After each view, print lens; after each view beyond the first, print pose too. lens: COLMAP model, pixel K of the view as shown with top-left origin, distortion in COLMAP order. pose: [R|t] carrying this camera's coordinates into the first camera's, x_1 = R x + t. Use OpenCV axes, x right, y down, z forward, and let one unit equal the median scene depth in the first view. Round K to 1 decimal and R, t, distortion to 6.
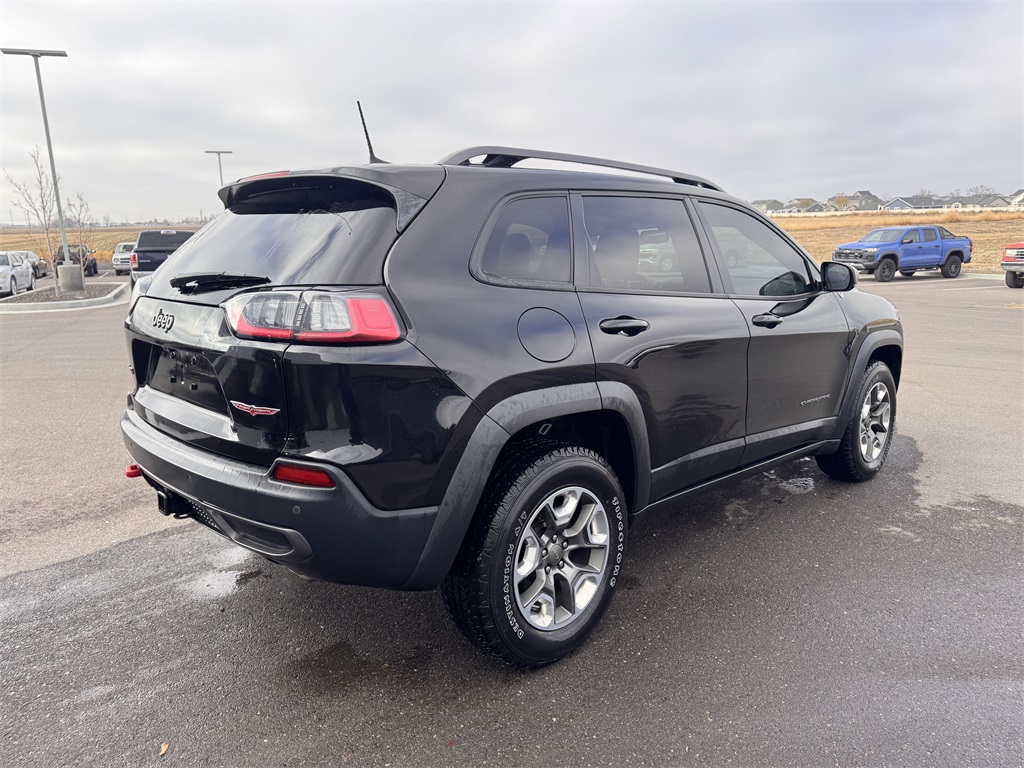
lens RADIAL K [[726.0, 0, 507.7], [0, 726.0, 384.3], [0, 0, 1]] dist [0.059913, -0.048792]
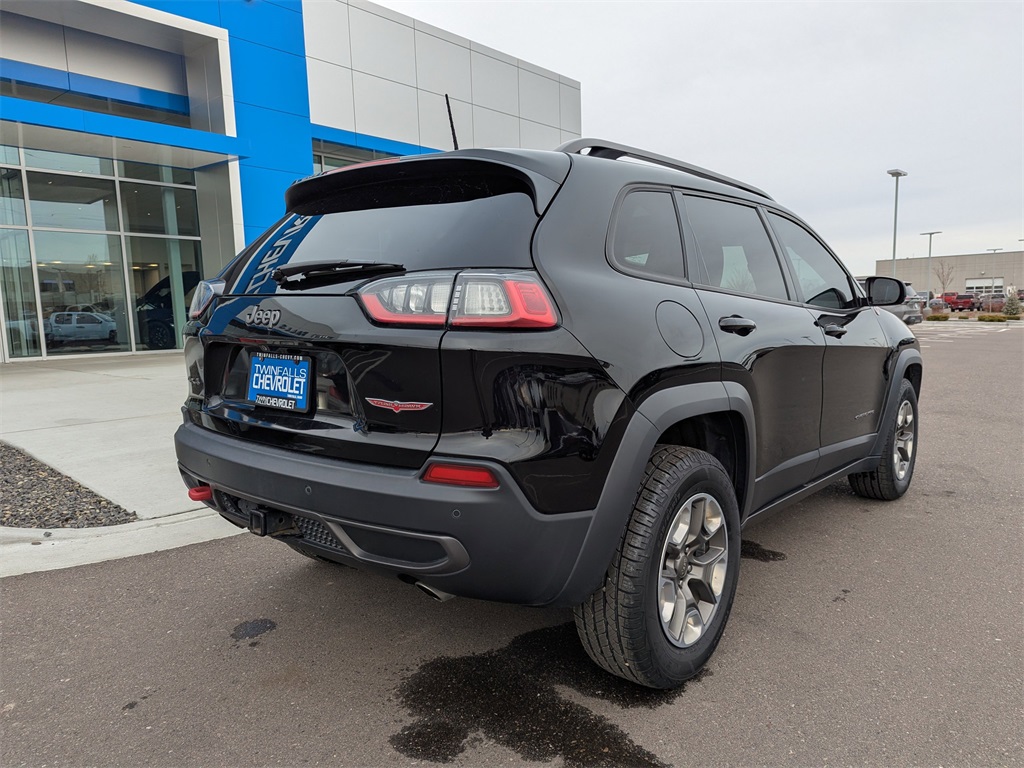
lens RADIAL K [[727.1, 0, 519.6], [0, 727.1, 388.2], [0, 0, 1]] dist [0.056609, -0.043958]
pose [[0.995956, -0.015190, 0.088550, -0.259549], [0.020353, 0.998127, -0.057696, 0.064003], [-0.087507, 0.059265, 0.994399, 0.088405]]
